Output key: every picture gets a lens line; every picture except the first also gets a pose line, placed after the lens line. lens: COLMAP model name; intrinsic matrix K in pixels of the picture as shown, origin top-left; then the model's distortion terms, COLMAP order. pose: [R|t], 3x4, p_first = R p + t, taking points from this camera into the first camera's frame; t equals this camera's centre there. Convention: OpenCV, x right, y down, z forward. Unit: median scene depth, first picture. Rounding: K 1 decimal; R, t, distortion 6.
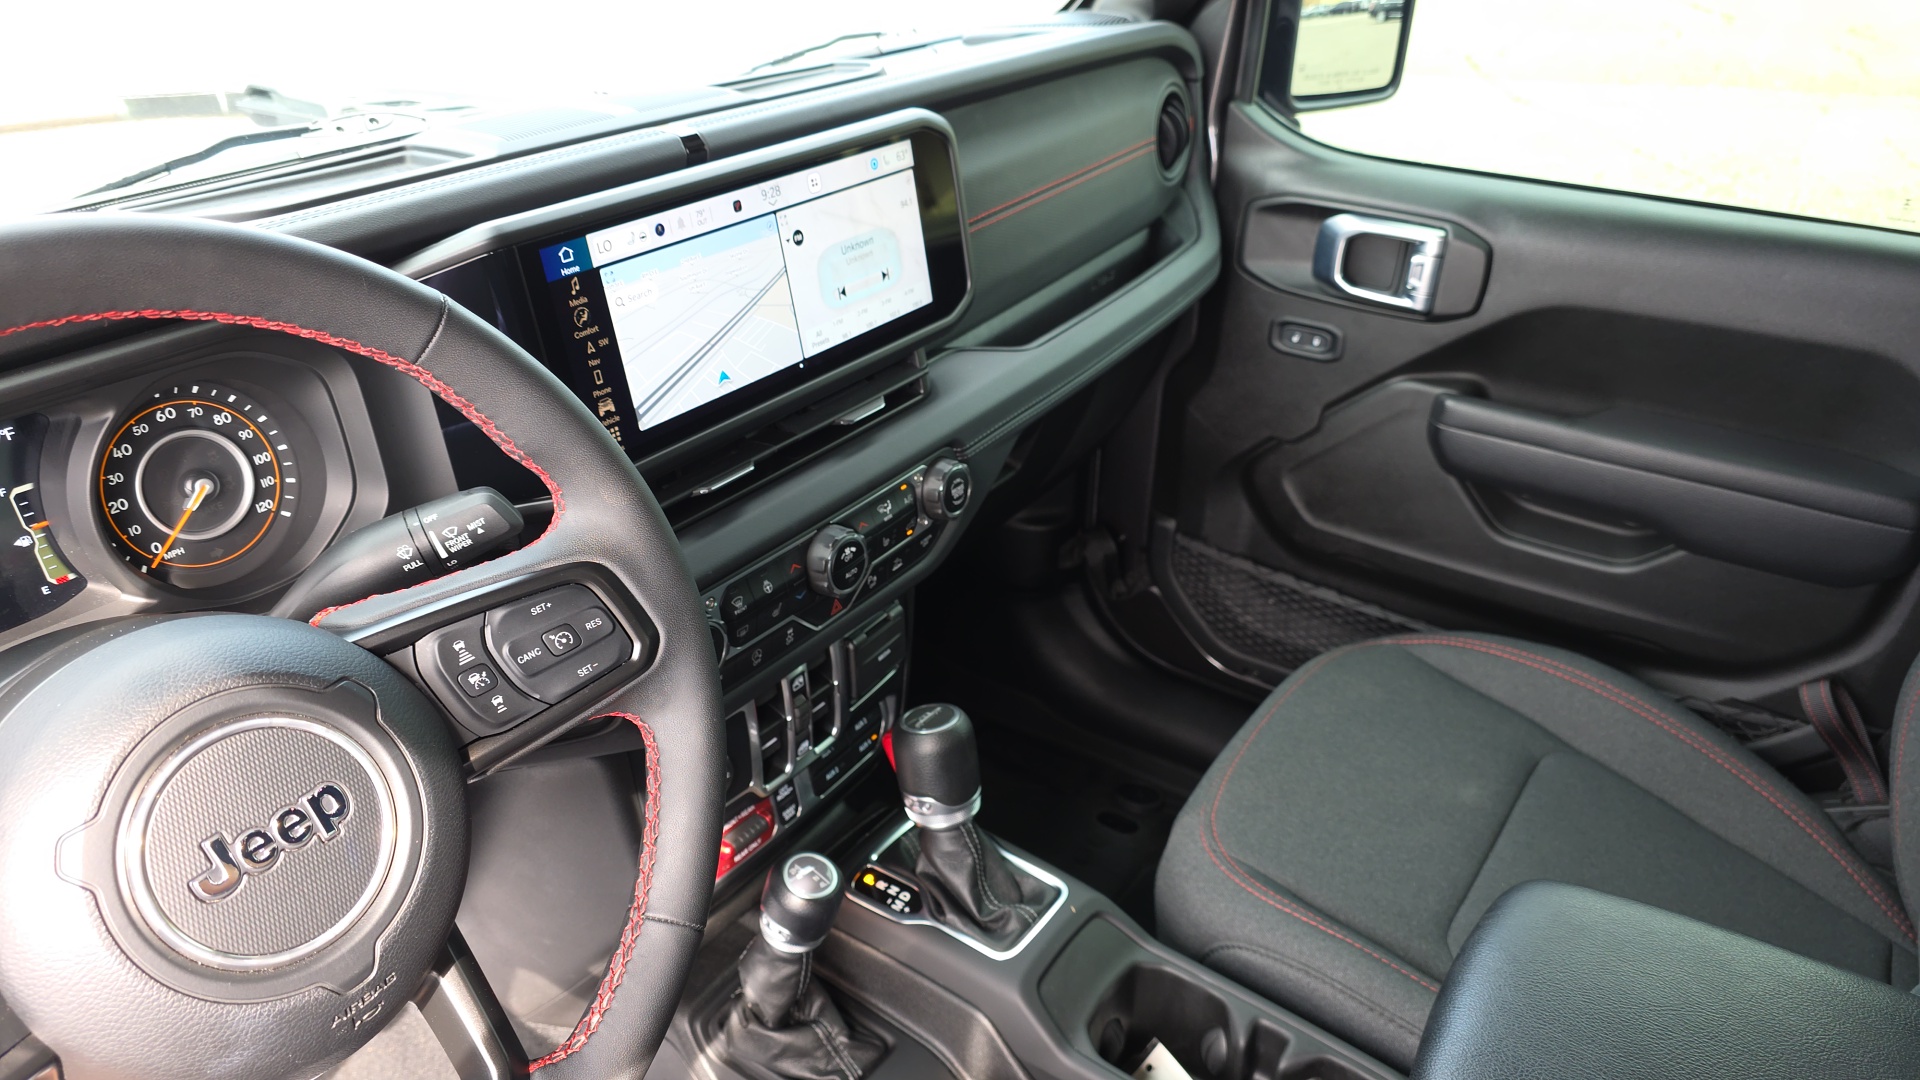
lens RADIAL K [[1306.3, 0, 960.0], [0, 1306.3, 540.0], [0, 0, 1]] dist [0.059660, -0.077771]
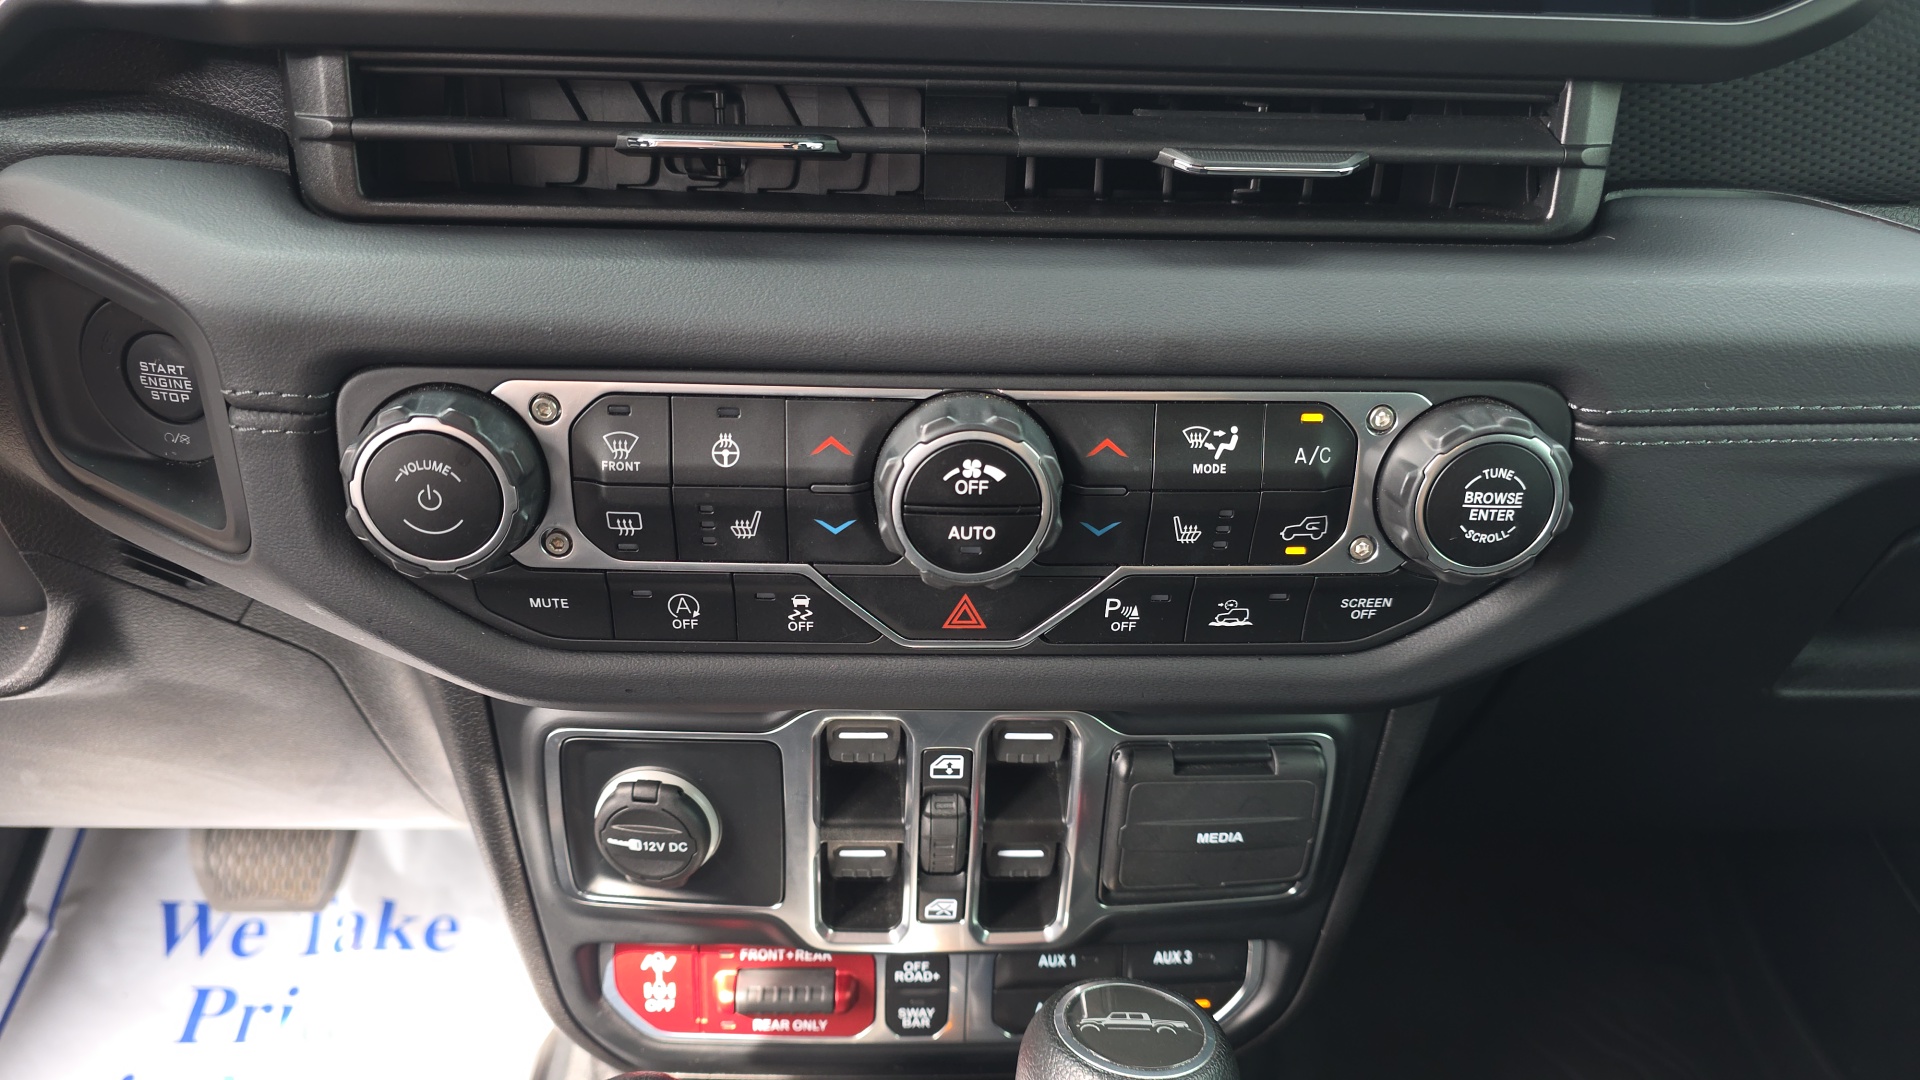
lens RADIAL K [[1333.1, 0, 948.2], [0, 1333.1, 547.7], [0, 0, 1]] dist [0.049760, -0.085758]
pose [[0.612268, 0.381707, -0.692407, 0.170510], [-0.410734, 0.901858, 0.133977, -0.017941], [0.675593, 0.202366, 0.708959, 0.721869]]
